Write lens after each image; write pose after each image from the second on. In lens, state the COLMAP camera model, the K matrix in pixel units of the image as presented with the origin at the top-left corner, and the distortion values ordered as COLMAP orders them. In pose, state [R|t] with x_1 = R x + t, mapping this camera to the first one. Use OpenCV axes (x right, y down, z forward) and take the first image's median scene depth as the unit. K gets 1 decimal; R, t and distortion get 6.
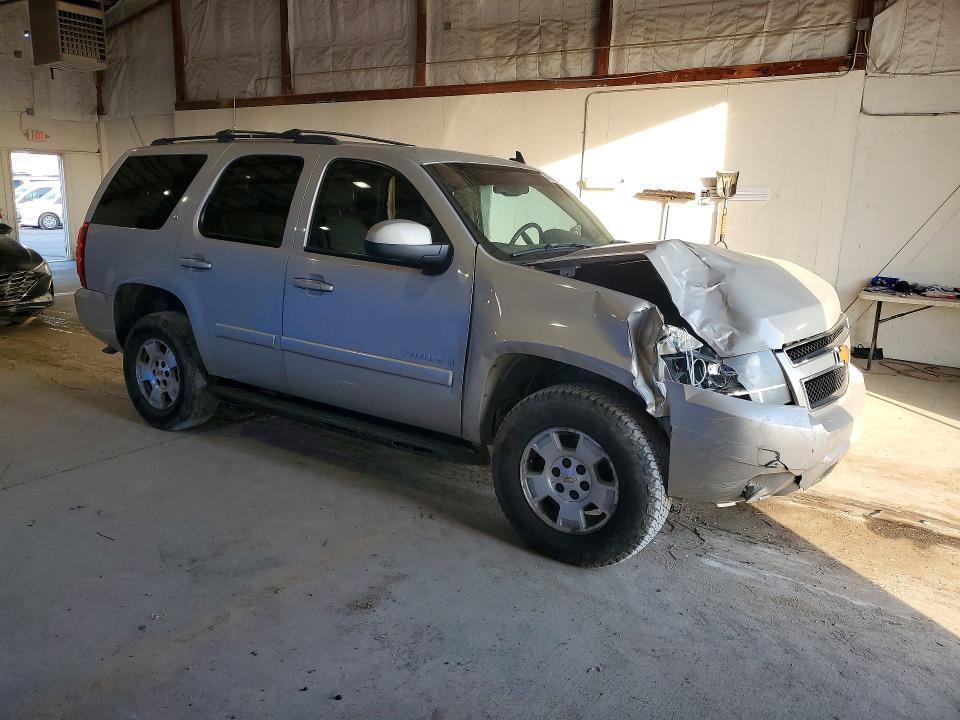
lens RADIAL K [[747.4, 0, 483.3], [0, 747.4, 358.4], [0, 0, 1]] dist [0.023359, -0.009717]
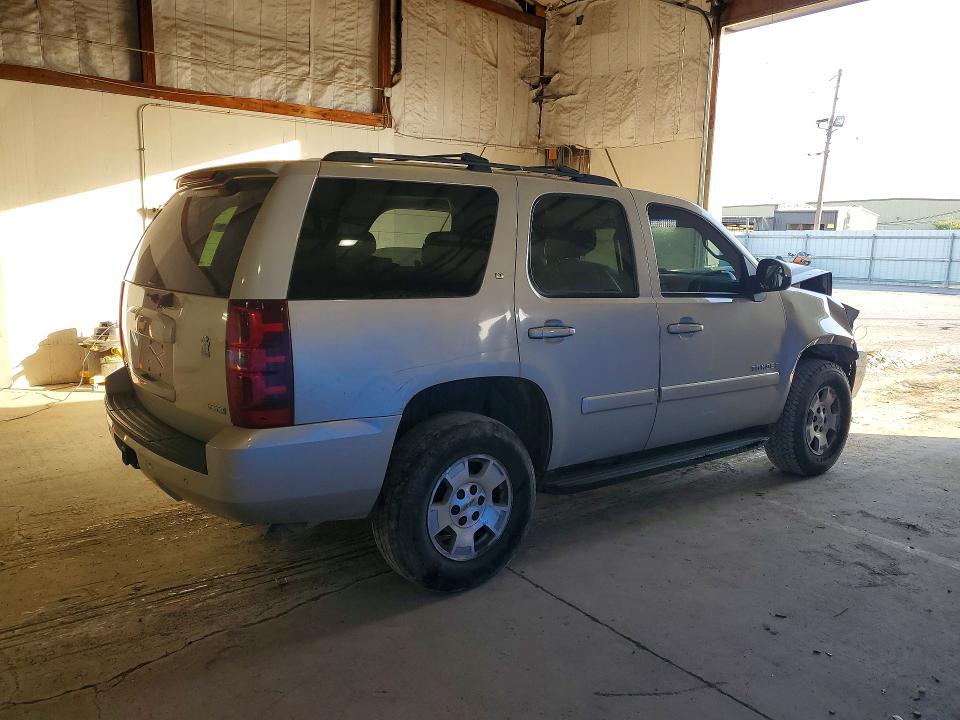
lens RADIAL K [[747.4, 0, 478.8], [0, 747.4, 355.8], [0, 0, 1]] dist [0.023359, -0.009717]
pose [[0.314258, -0.165754, 0.934755, -0.636139], [0.189131, 0.975833, 0.109454, -0.112704], [-0.930307, 0.142394, 0.338012, 0.459677]]
